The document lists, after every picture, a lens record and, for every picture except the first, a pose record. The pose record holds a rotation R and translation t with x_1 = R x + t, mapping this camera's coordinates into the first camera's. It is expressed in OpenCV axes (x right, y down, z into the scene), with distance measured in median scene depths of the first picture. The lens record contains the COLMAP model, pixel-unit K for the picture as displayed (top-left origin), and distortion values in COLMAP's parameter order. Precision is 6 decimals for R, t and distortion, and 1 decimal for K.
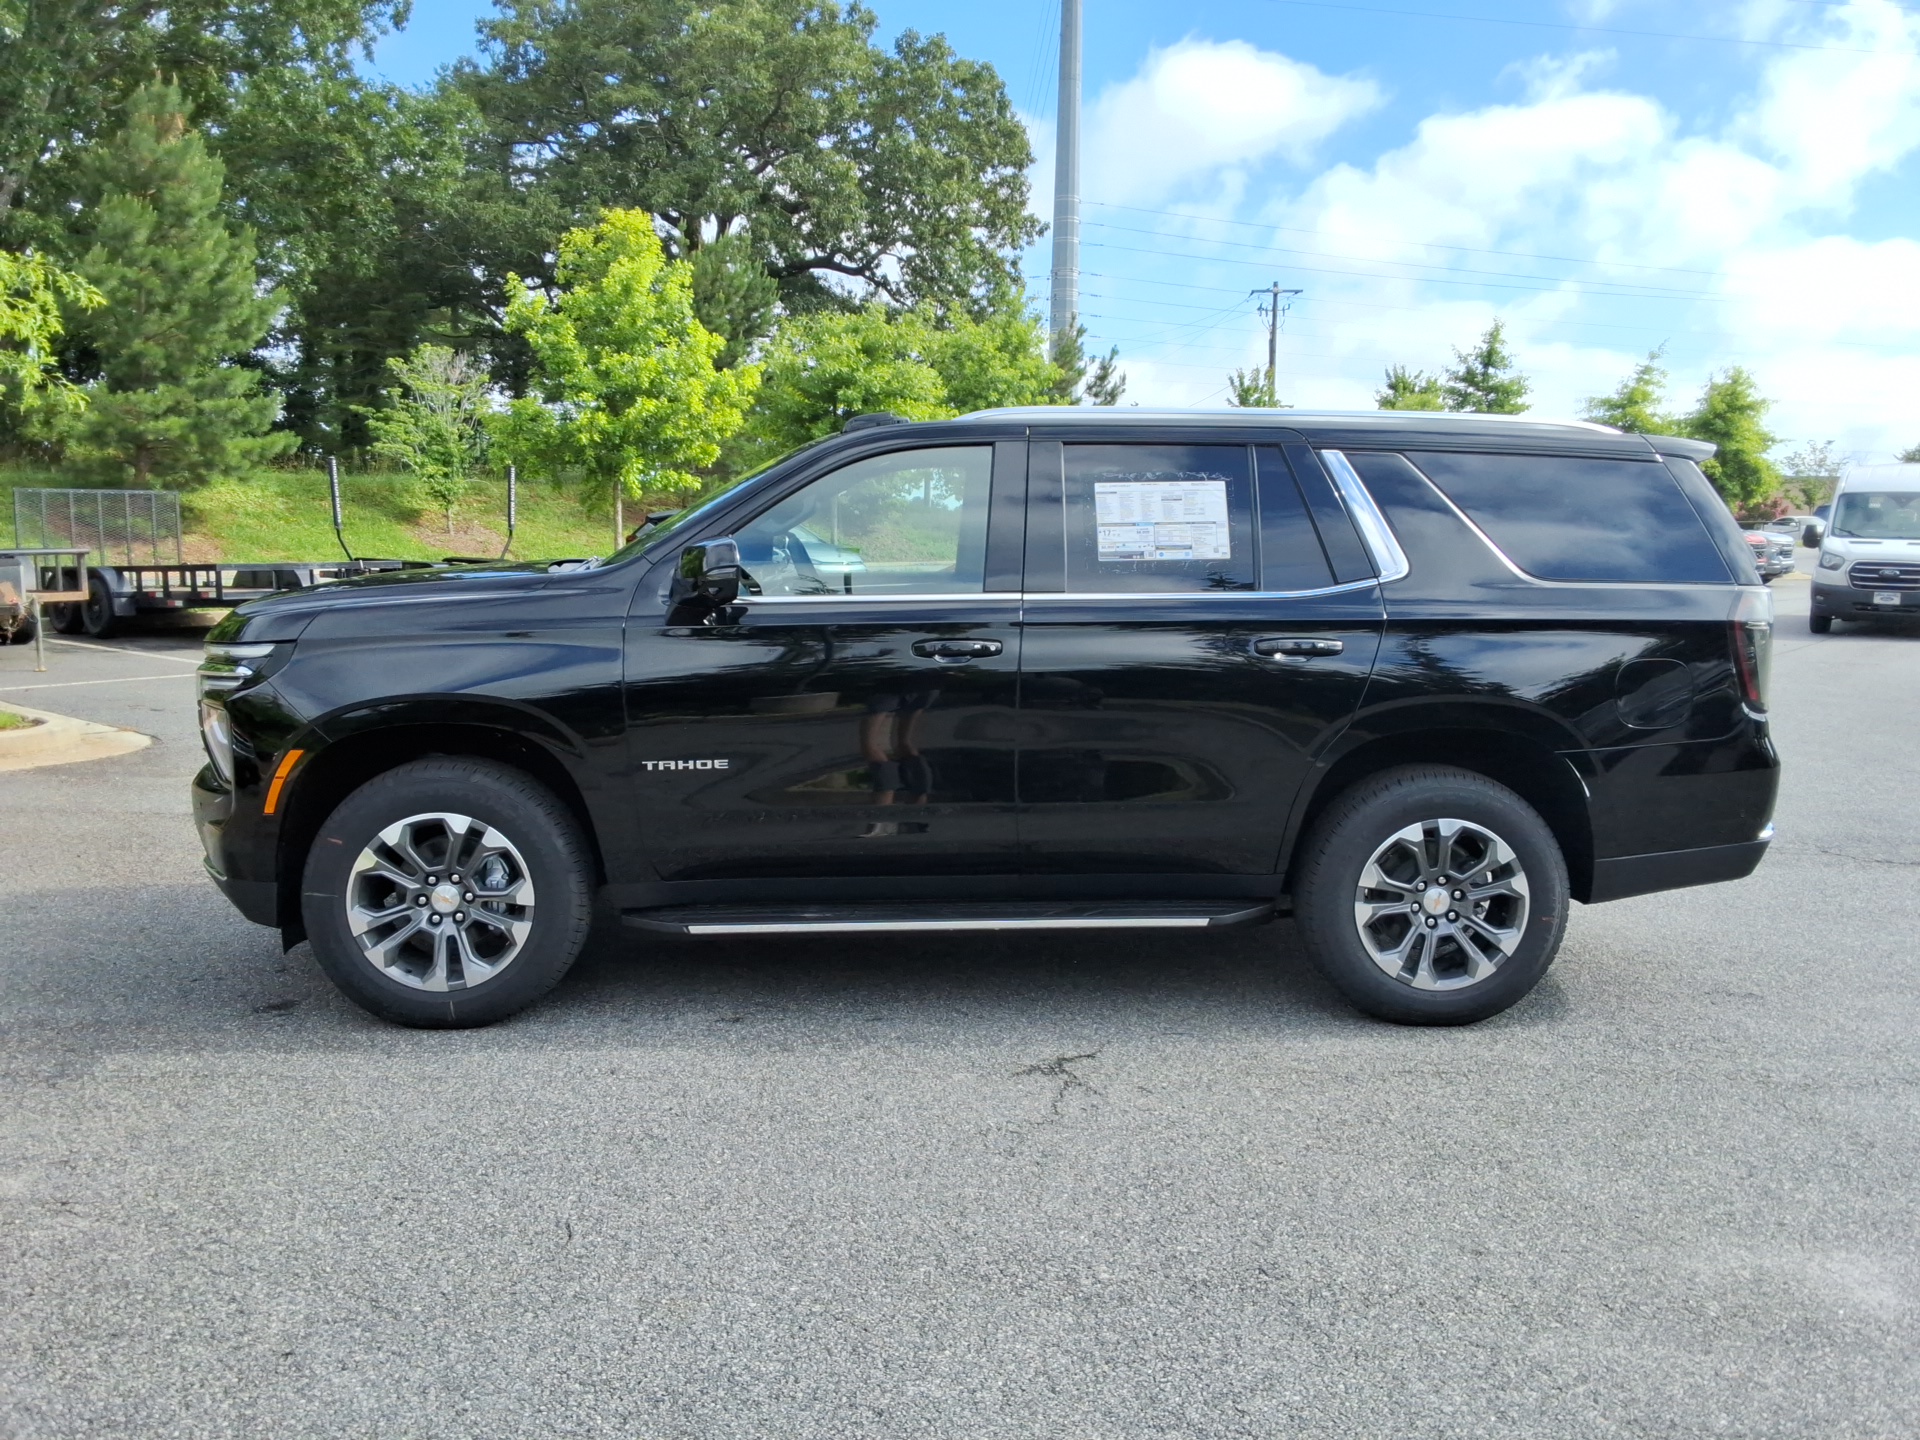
lens RADIAL K [[1516.3, 0, 976.4], [0, 1516.3, 703.7], [0, 0, 1]] dist [0.131890, -0.200239]
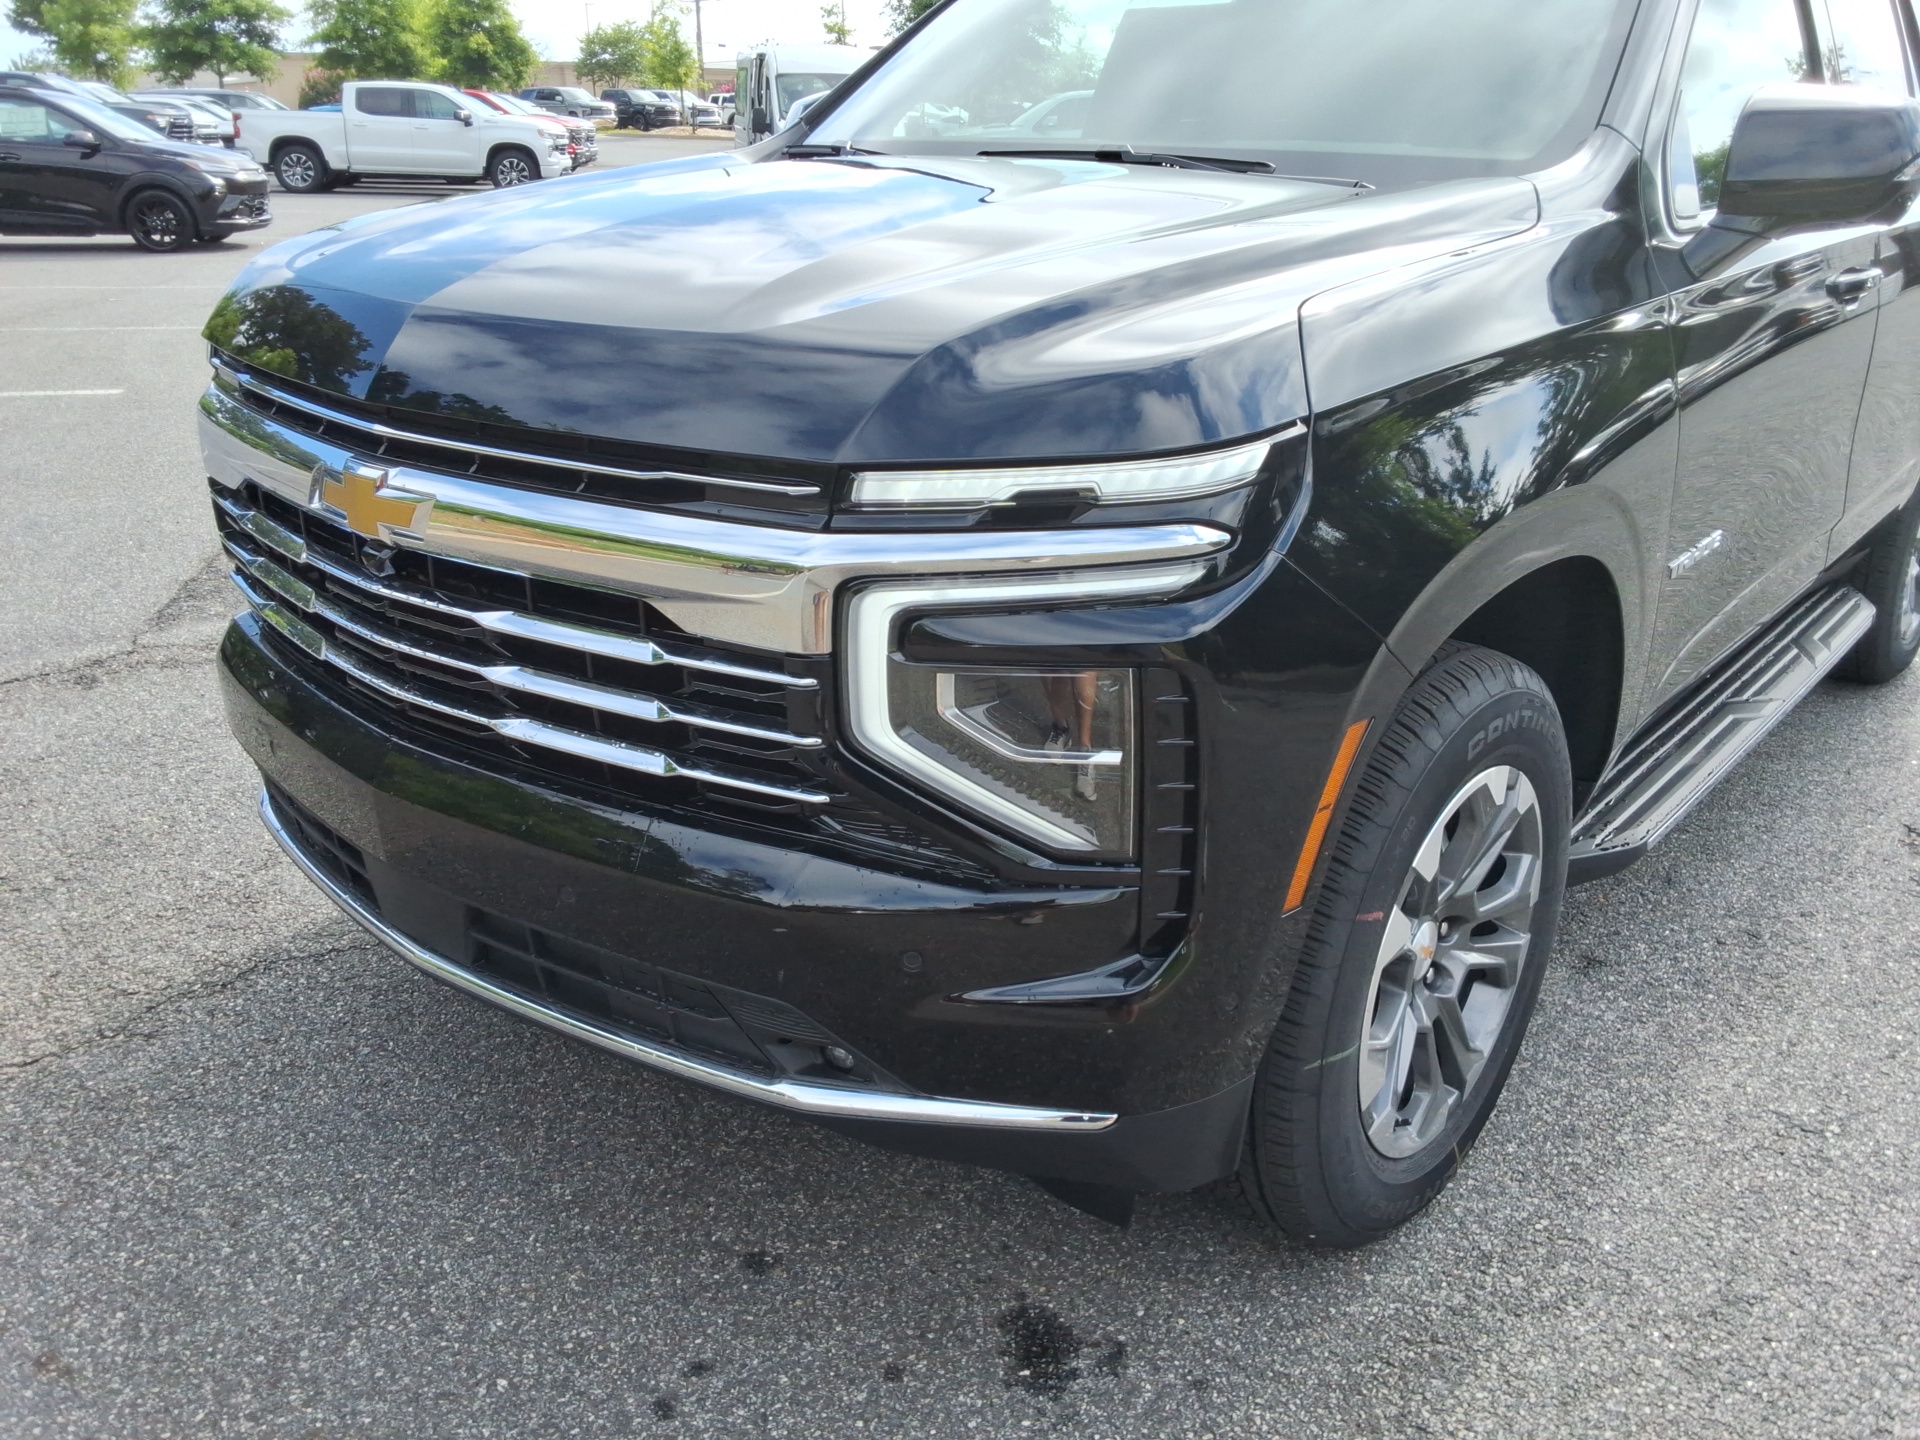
lens RADIAL K [[1579.4, 0, 966.2], [0, 1579.4, 691.2], [0, 0, 1]] dist [0.000872, 0.003858]
pose [[0.693064, -0.254990, 0.674271, -0.703563], [0.090184, 0.958671, 0.269845, -0.079532], [-0.715212, -0.126212, 0.687417, 0.758940]]
